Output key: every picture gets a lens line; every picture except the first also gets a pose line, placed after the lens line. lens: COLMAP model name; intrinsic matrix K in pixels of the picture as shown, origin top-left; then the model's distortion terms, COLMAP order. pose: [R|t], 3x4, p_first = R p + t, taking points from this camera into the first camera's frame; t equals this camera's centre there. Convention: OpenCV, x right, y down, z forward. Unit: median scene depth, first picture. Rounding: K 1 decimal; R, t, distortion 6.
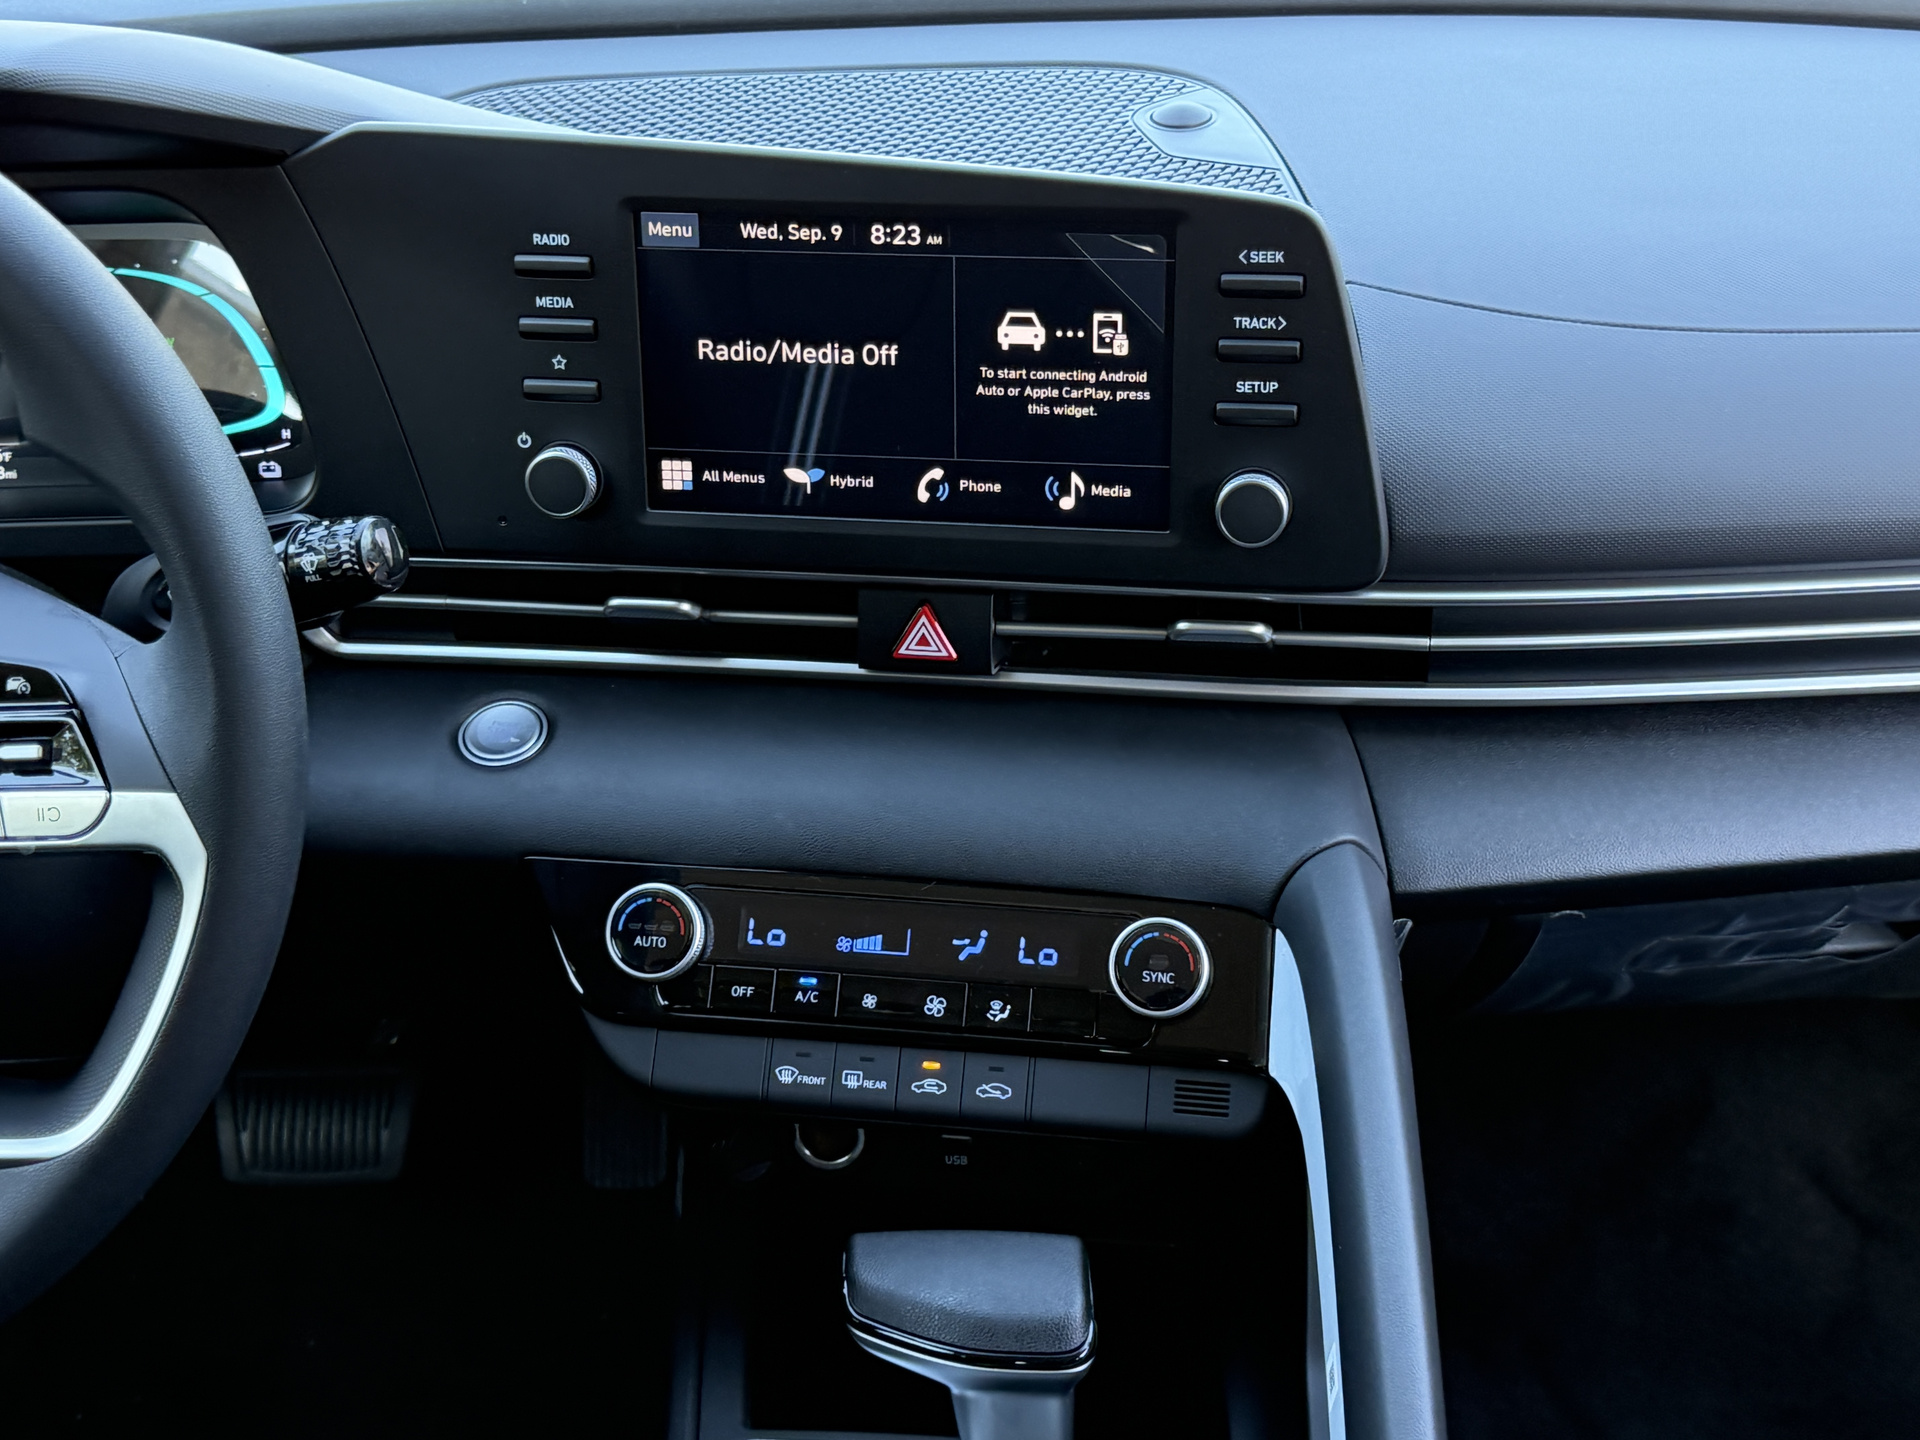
lens RADIAL K [[2589.1, 0, 938.9], [0, 2589.1, 715.8], [0, 0, 1]] dist [0.126571, 0.000000]
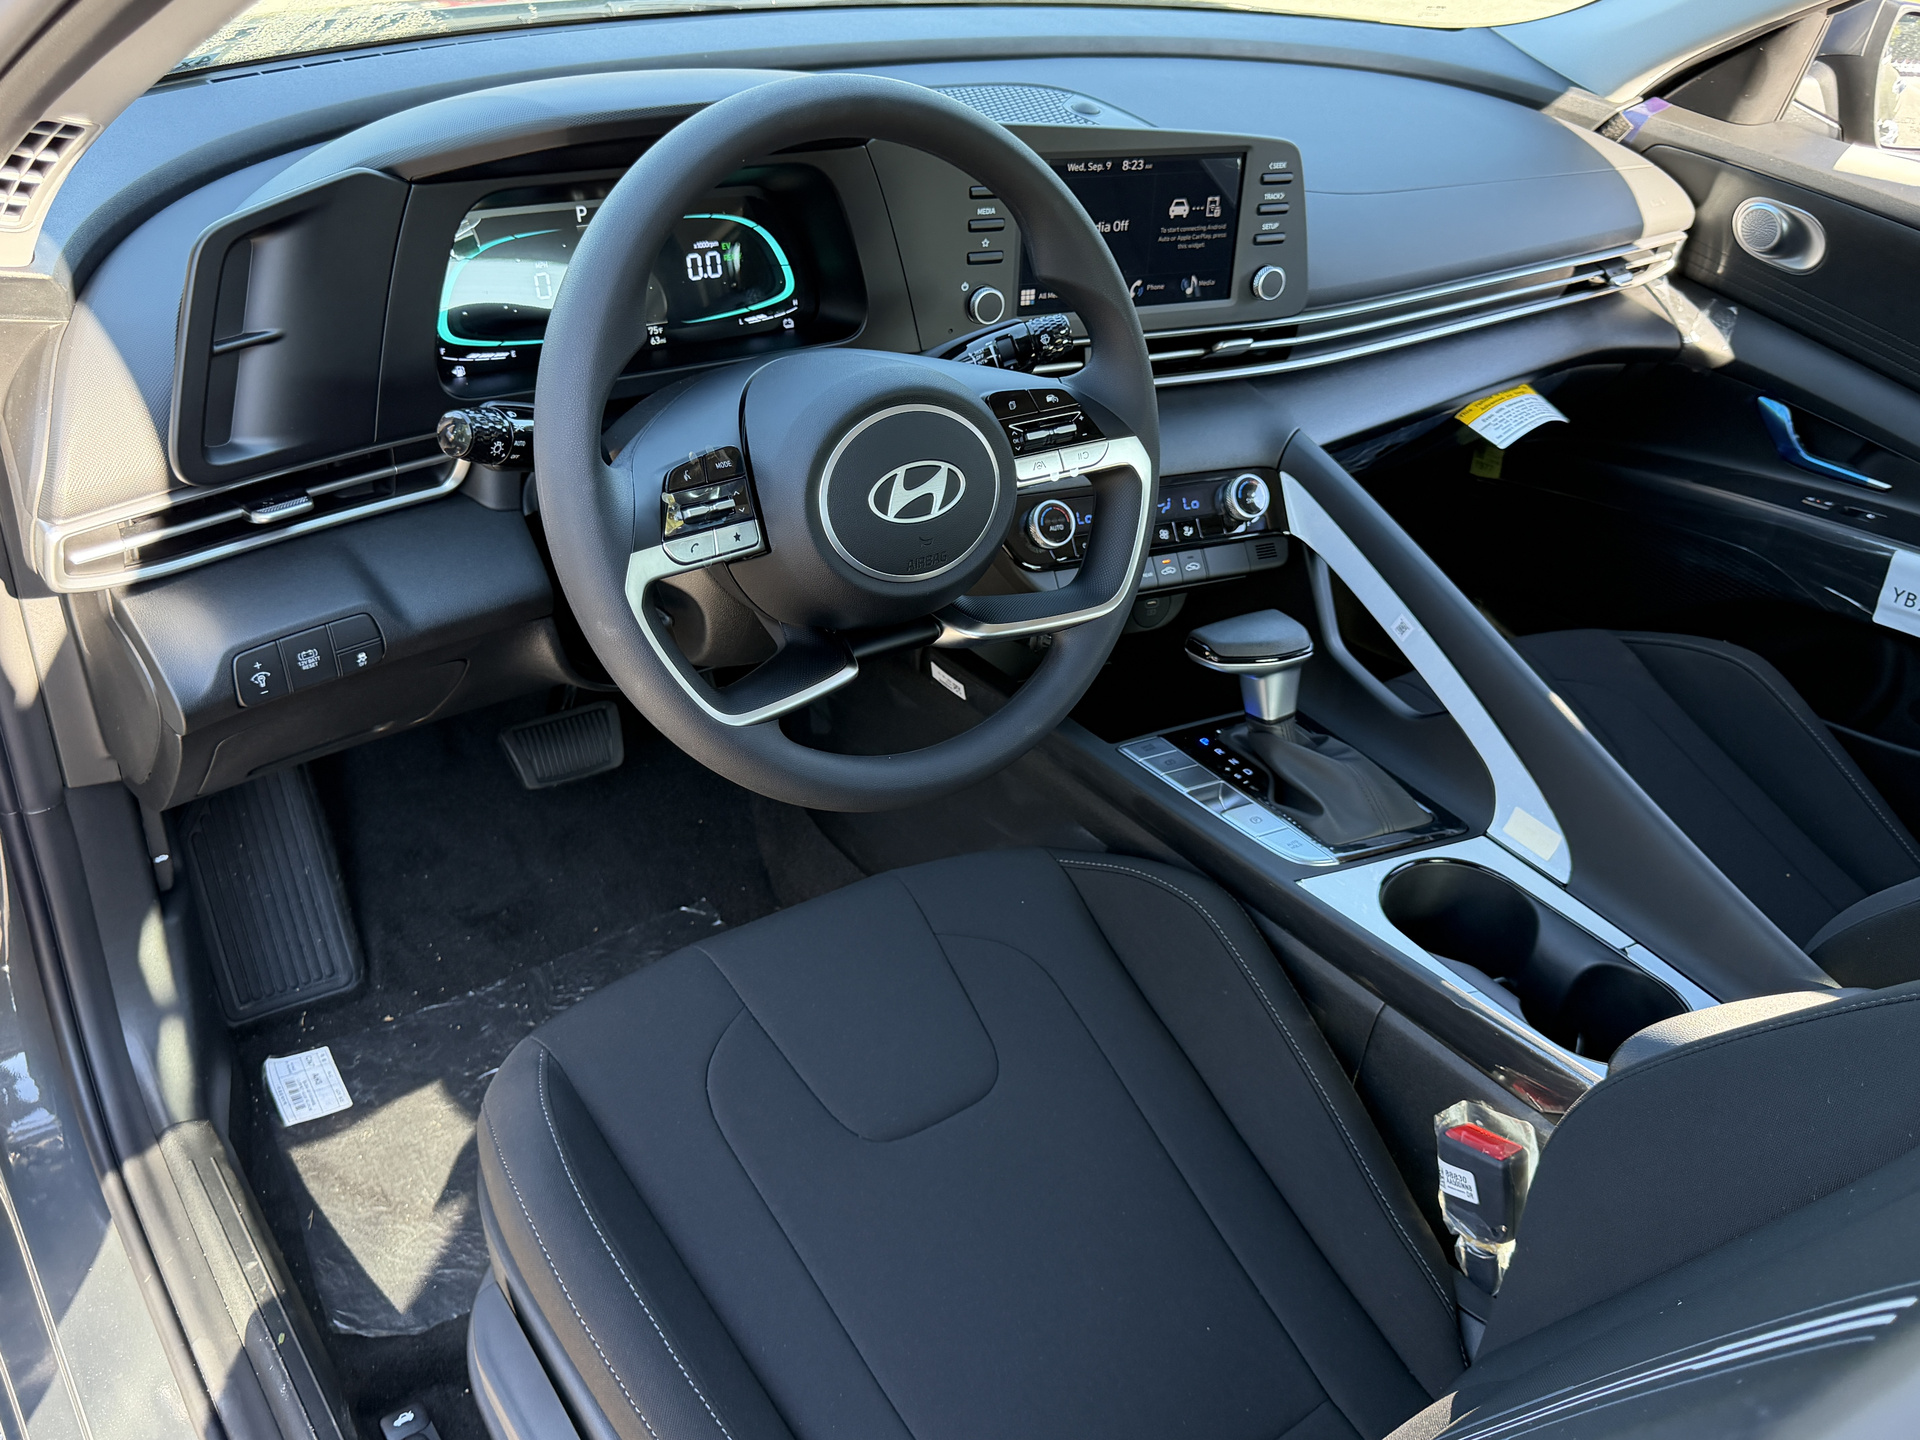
lens RADIAL K [[1617.2, 0, 958.0], [0, 1617.2, 748.7], [0, 0, 1]] dist [0.077489, -0.035856]
pose [[0.804241, -0.241152, 0.543178, -0.930657], [0.166371, 0.968786, 0.183775, 0.006711], [-0.570541, -0.057430, 0.819259, -0.032192]]
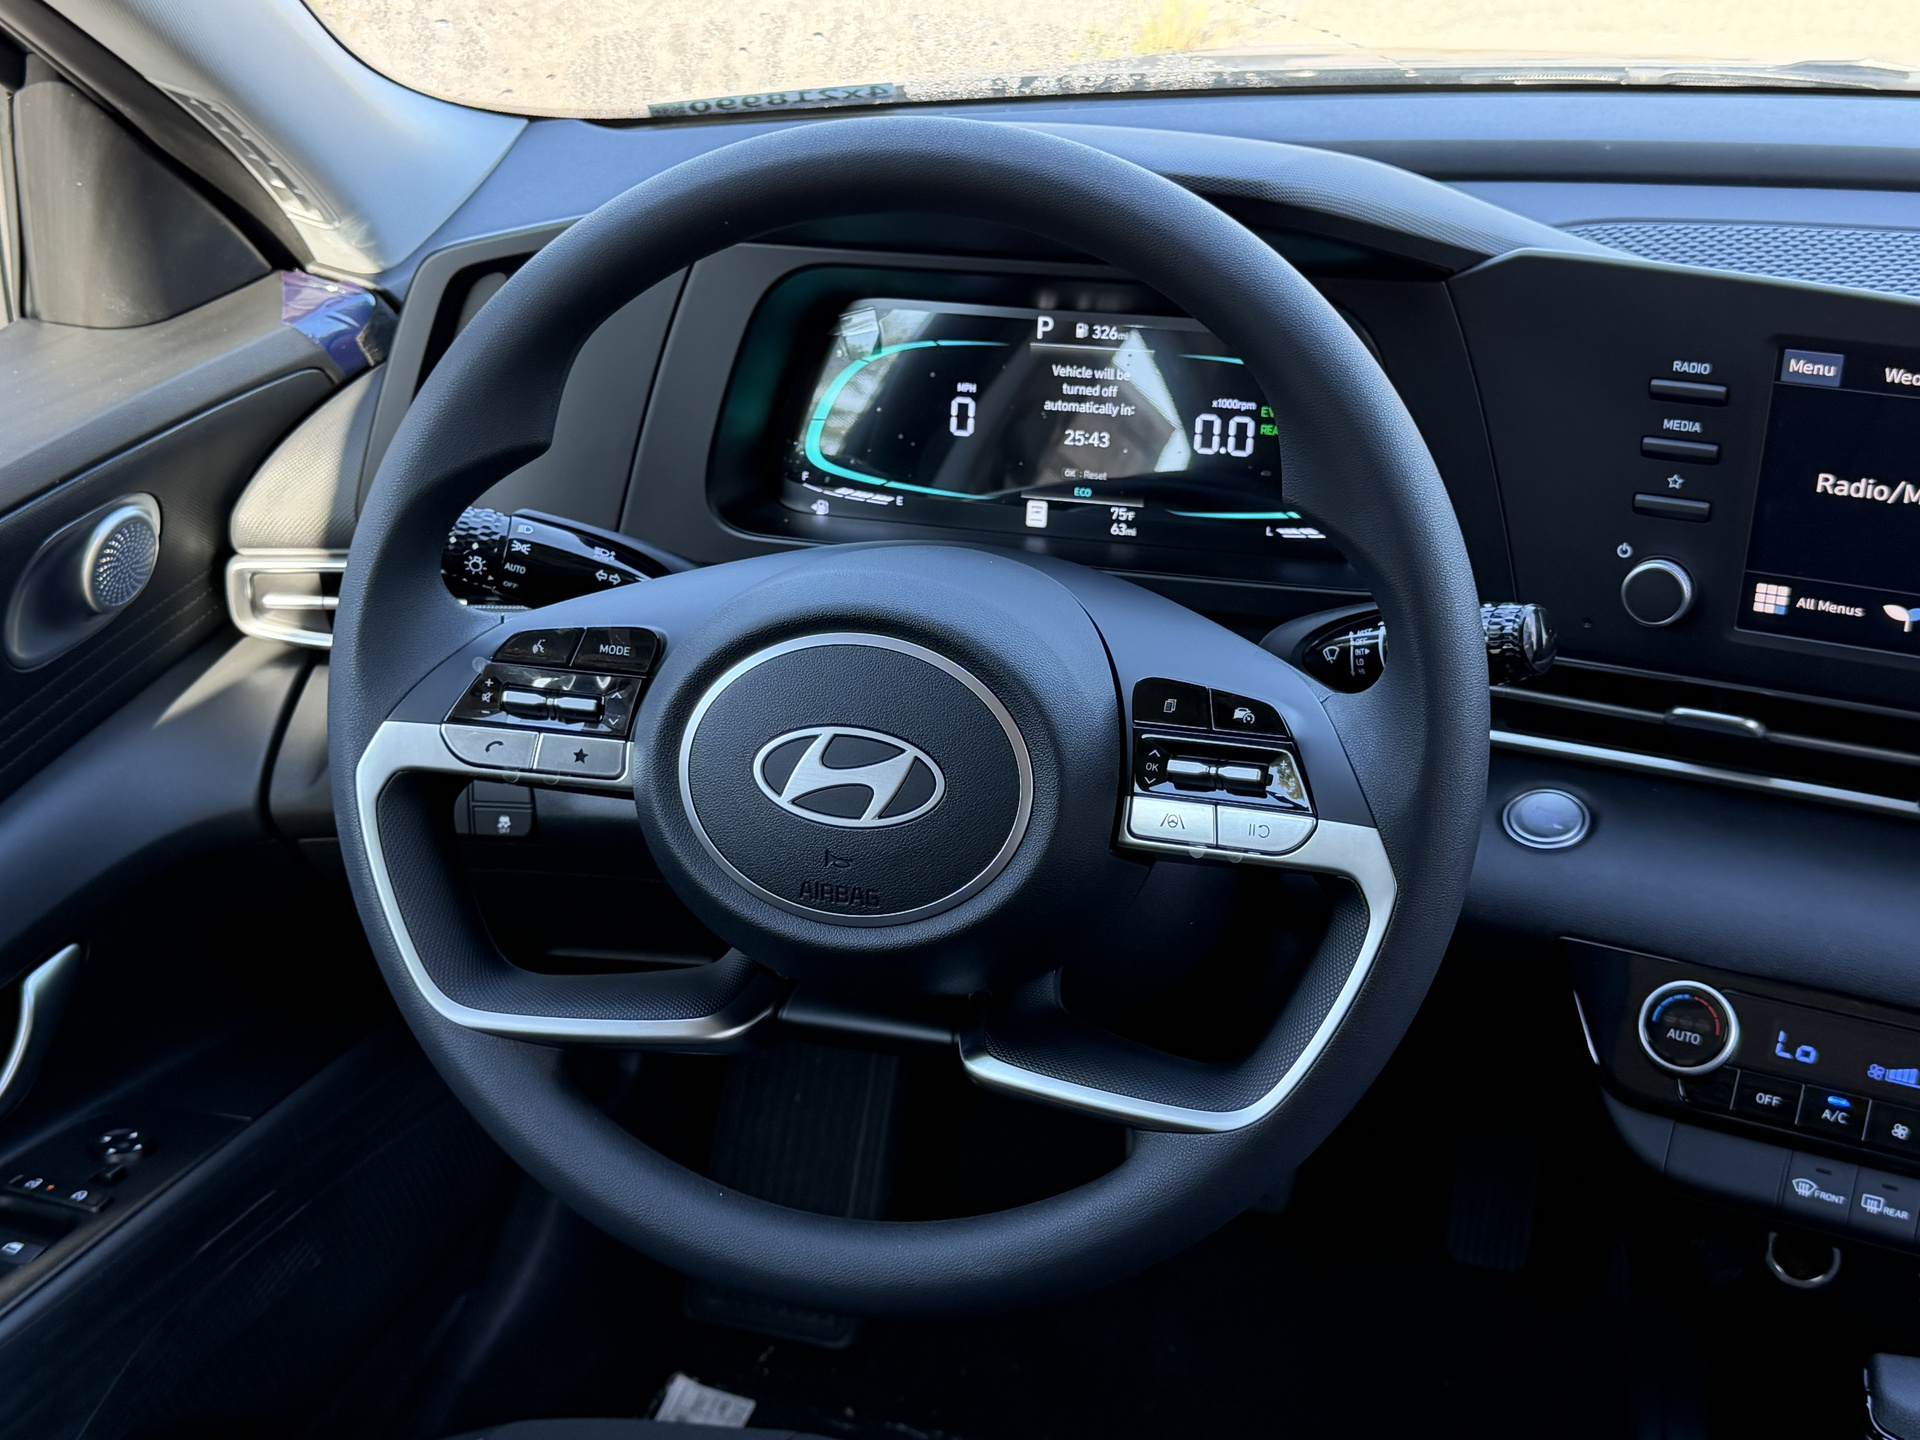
lens RADIAL K [[2483.3, 0, 948.7], [0, 2483.3, 737.1], [0, 0, 1]] dist [0.092808, 0.000000]
pose [[0.957270, 0.135461, -0.255507, -0.153846], [-0.143937, 0.989478, -0.014682, 0.025231], [0.250829, 0.050832, 0.966696, -0.059575]]
